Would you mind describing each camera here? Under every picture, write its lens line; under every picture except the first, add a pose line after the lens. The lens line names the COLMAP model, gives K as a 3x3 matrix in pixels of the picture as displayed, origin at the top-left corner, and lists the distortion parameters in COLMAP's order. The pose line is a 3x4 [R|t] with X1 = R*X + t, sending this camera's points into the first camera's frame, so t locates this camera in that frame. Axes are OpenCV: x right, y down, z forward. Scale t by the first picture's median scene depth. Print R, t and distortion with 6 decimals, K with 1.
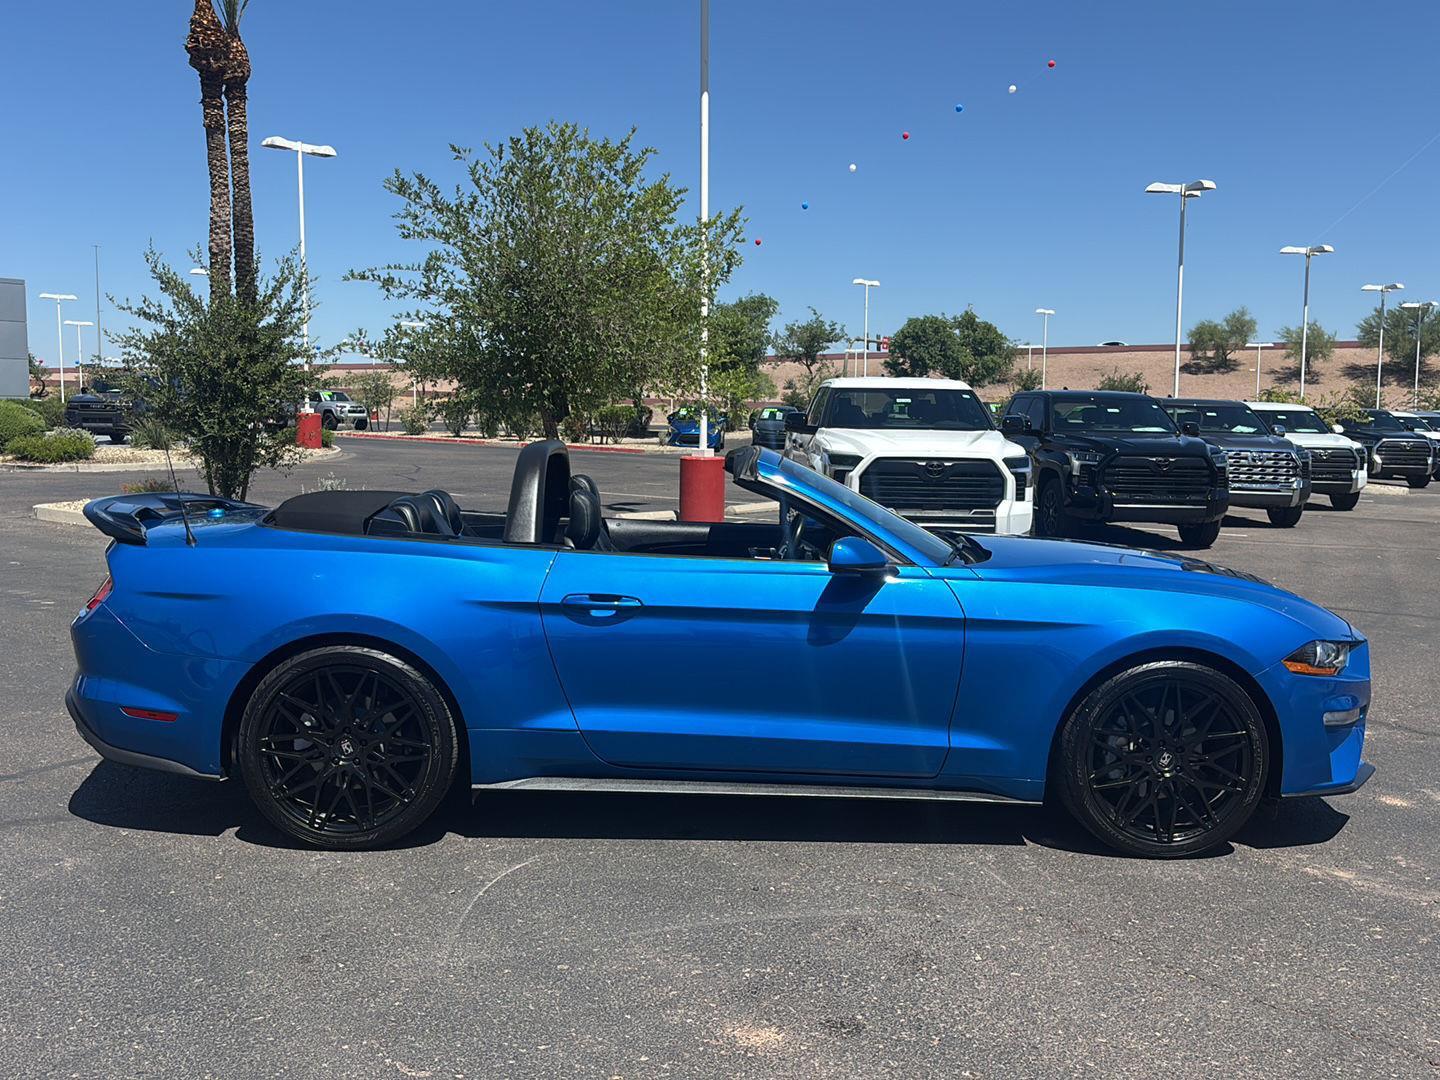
lens RADIAL K [[1389.3, 0, 721.5], [0, 1389.3, 542.4], [0, 0, 1]] dist [0.006232, 0.000000]
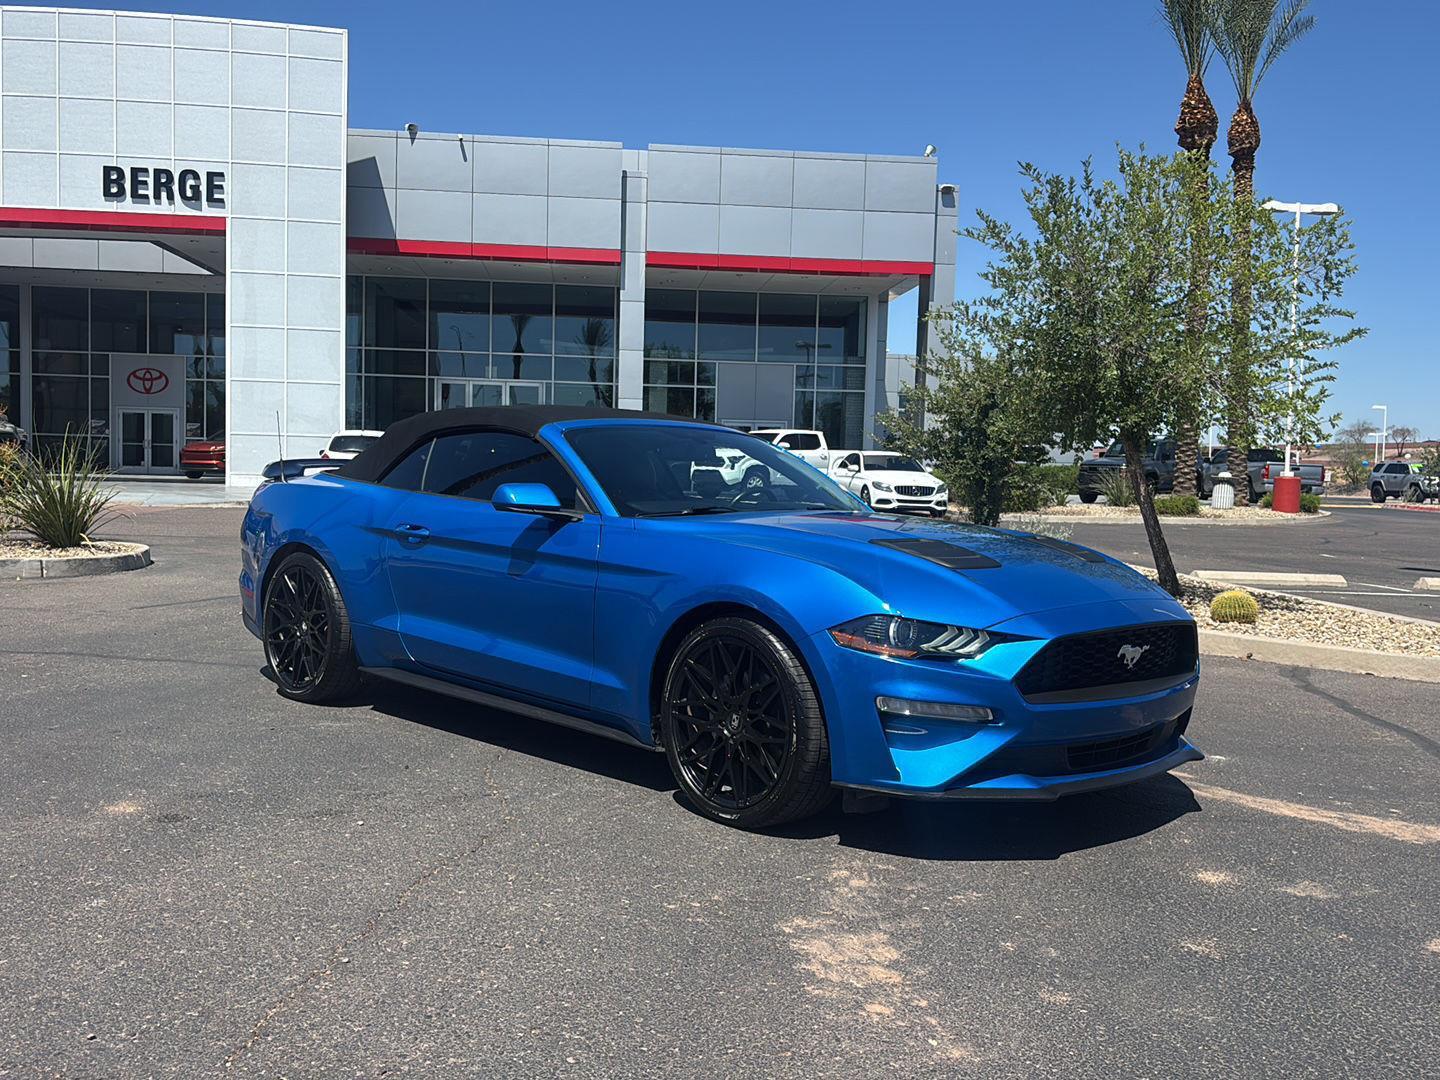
lens RADIAL K [[1389.3, 0, 718.3], [0, 1389.3, 525.9], [0, 0, 1]] dist [0.006232, 0.000000]
pose [[0.683818, 0.033204, -0.728897, 0.365227], [-0.084561, 0.995839, -0.033968, 0.020732], [0.724736, 0.084864, 0.683780, 0.123926]]
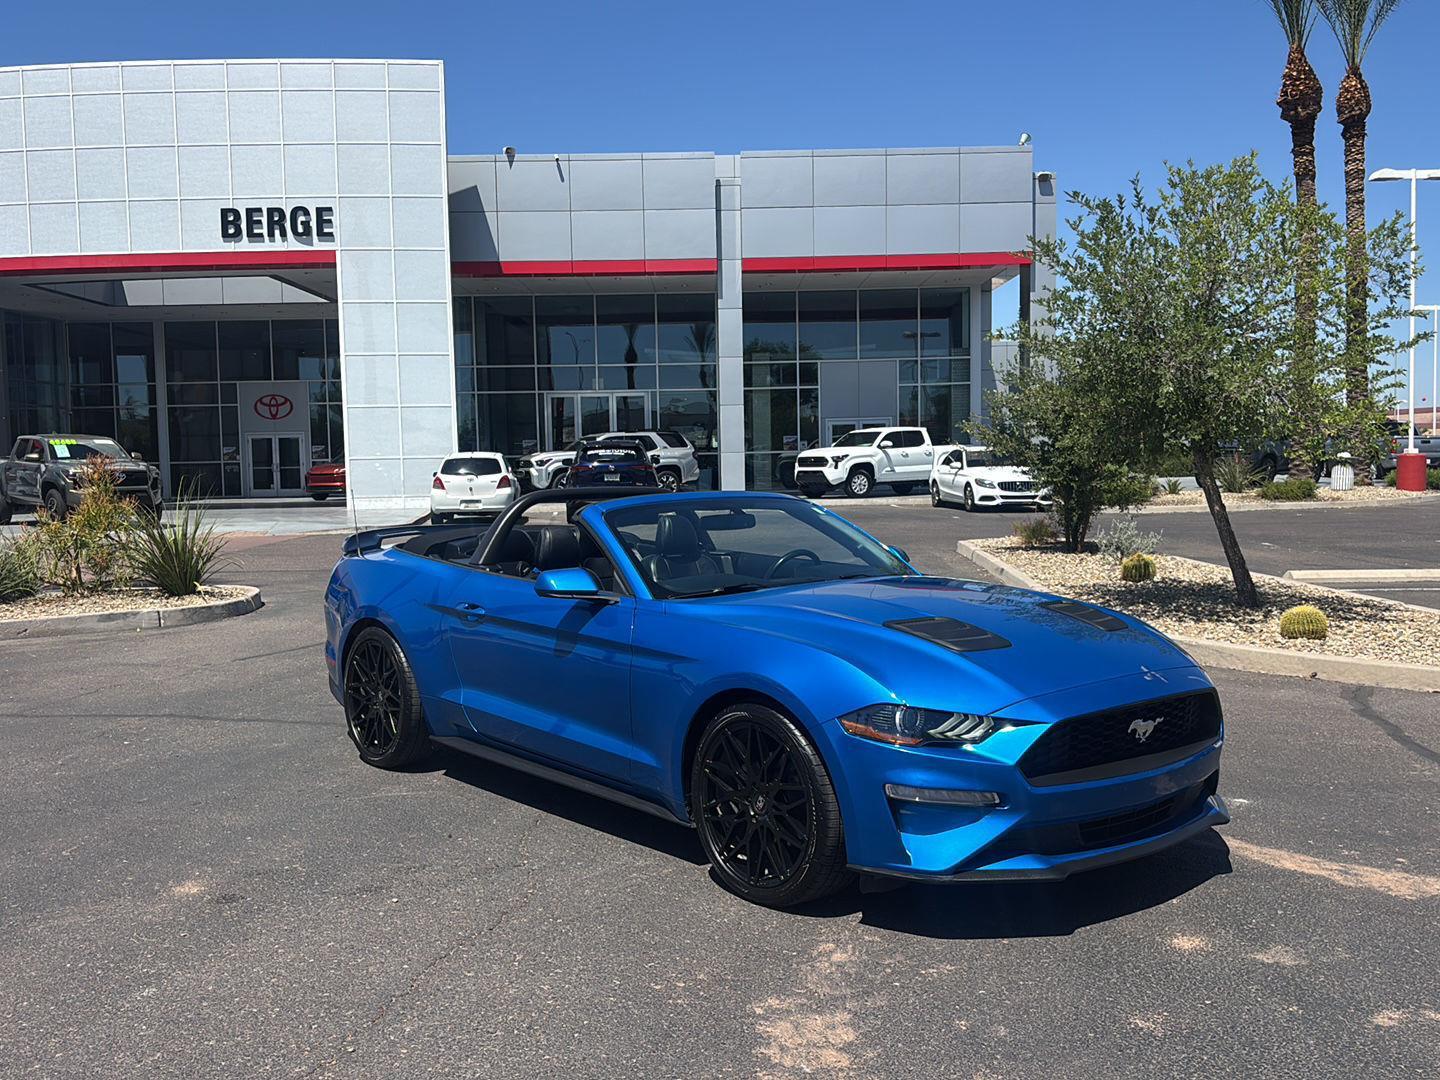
lens RADIAL K [[1389.3, 0, 716.3], [0, 1389.3, 524.4], [0, 0, 1]] dist [0.006232, 0.000000]
pose [[0.615287, 0.011820, -0.788215, 0.405315], [-0.046342, 0.998701, -0.021199, -0.007606], [0.786940, 0.049571, 0.615035, 0.132670]]
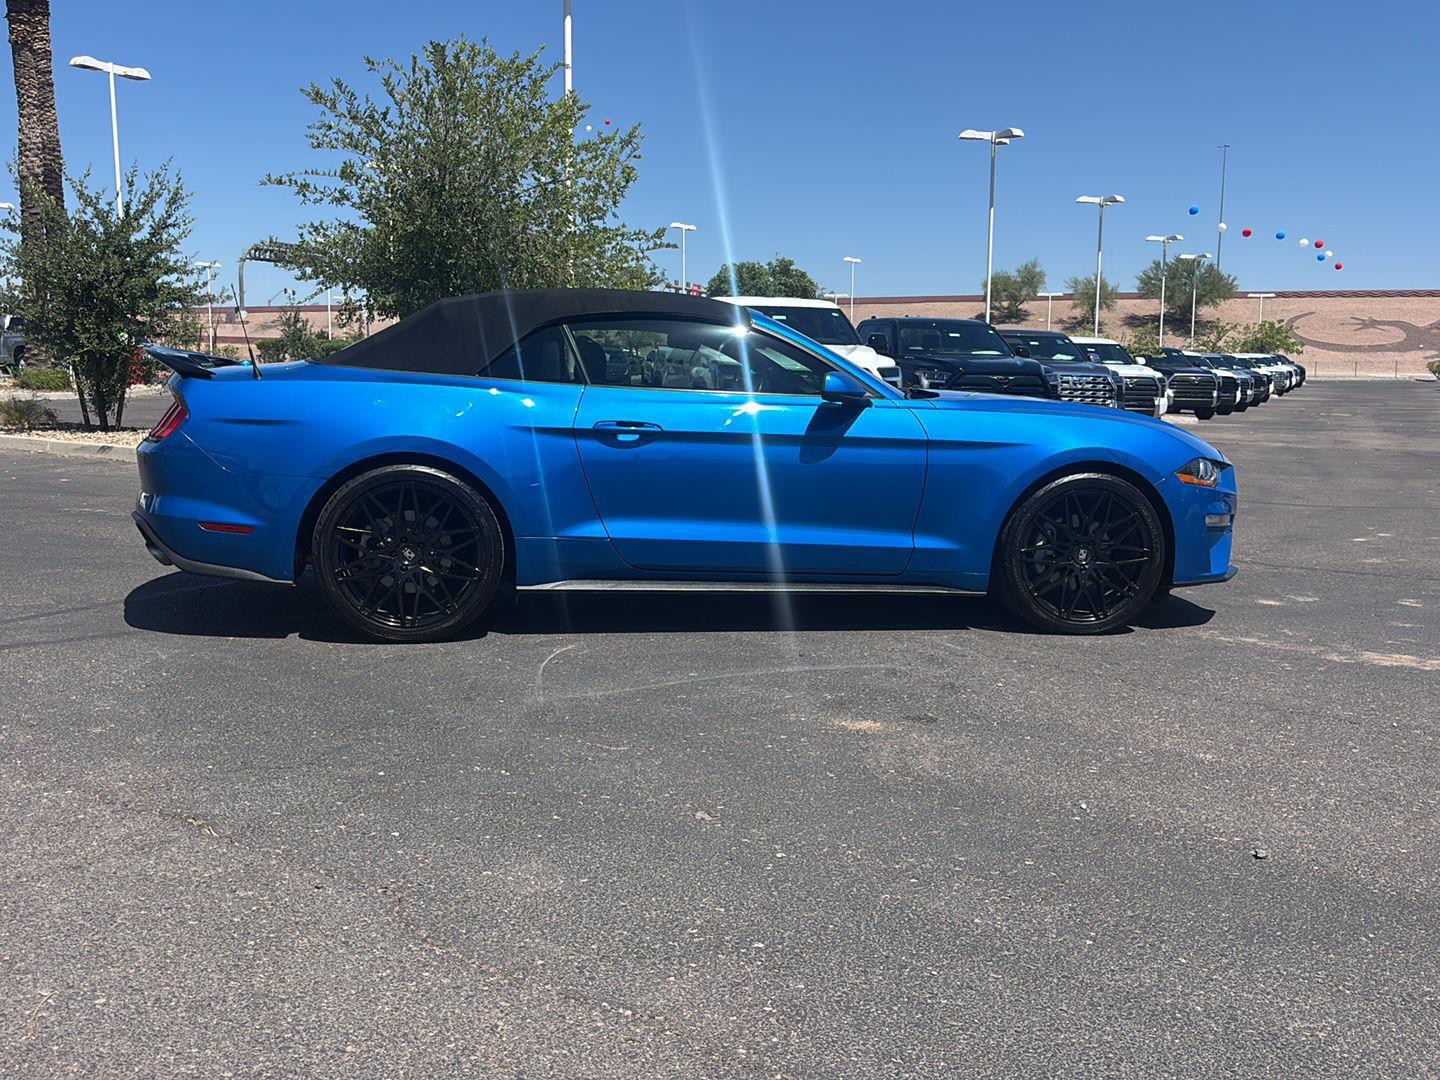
lens RADIAL K [[1389.3, 0, 726.2], [0, 1389.3, 537.8], [0, 0, 1]] dist [0.006232, 0.000000]
pose [[0.990095, -0.018495, 0.139173, -0.061800], [0.014043, 0.999360, 0.032902, 0.035855], [-0.139692, -0.030622, 0.989721, -0.065562]]
